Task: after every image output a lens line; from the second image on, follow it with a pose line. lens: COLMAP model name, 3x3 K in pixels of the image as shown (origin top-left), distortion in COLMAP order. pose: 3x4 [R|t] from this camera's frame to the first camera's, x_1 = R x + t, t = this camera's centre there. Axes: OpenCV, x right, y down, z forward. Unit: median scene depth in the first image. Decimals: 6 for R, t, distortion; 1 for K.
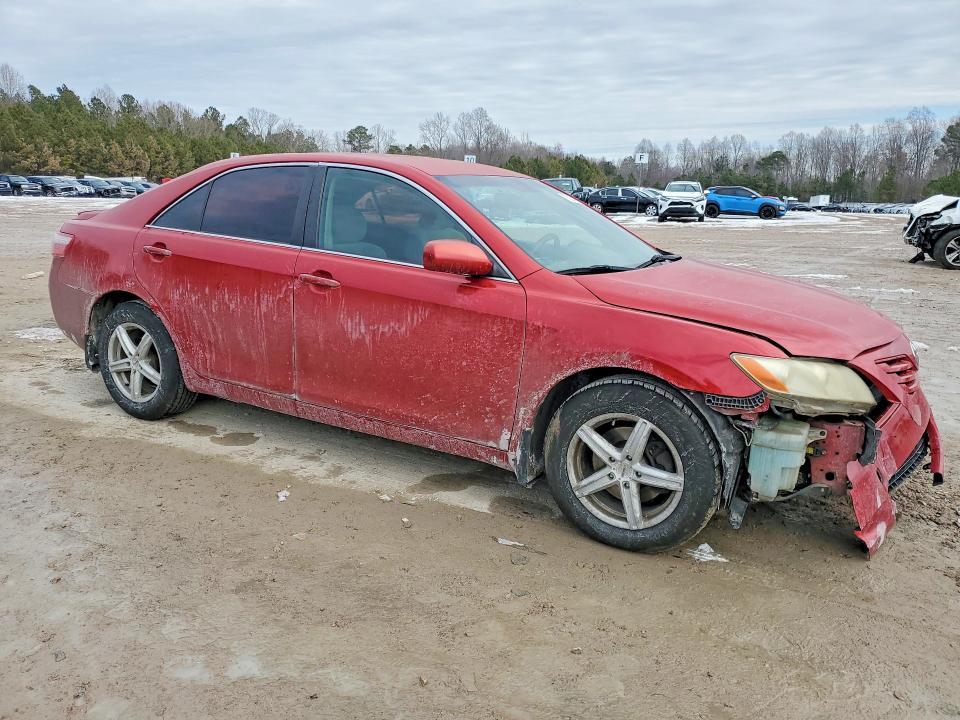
lens RADIAL K [[749.4, 0, 480.0], [0, 749.4, 360.0], [0, 0, 1]] dist [0.038285, -0.000421]
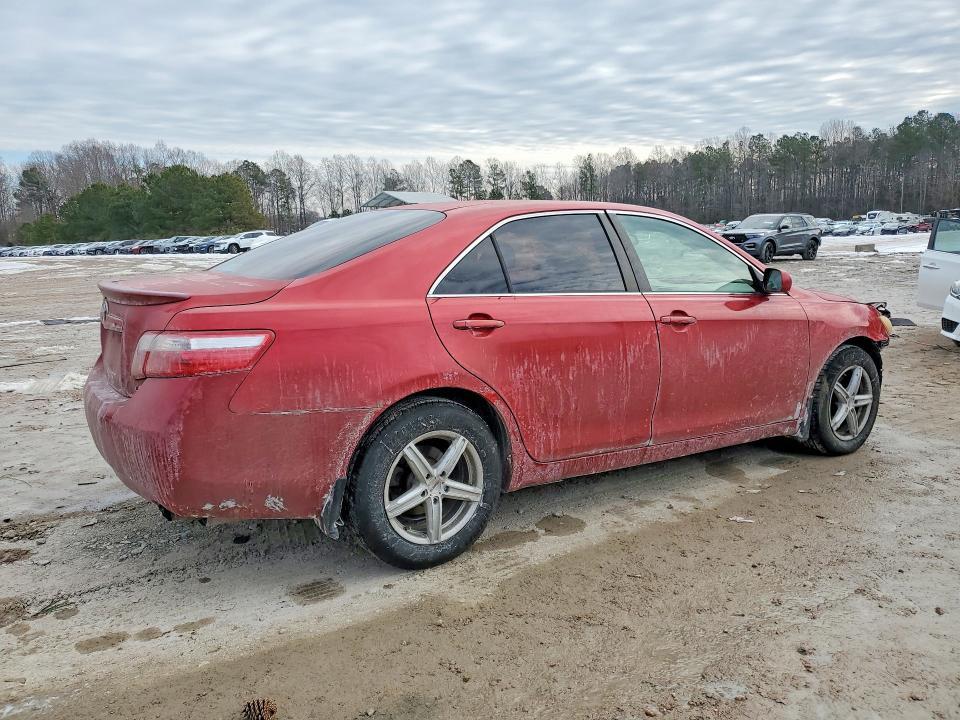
lens RADIAL K [[749.4, 0, 480.0], [0, 749.4, 360.0], [0, 0, 1]] dist [0.038285, -0.000421]
pose [[0.474508, -0.180927, 0.861457, -1.213898], [0.216611, 0.972555, 0.084947, -0.193340], [-0.853184, 0.146293, 0.500676, 0.695042]]
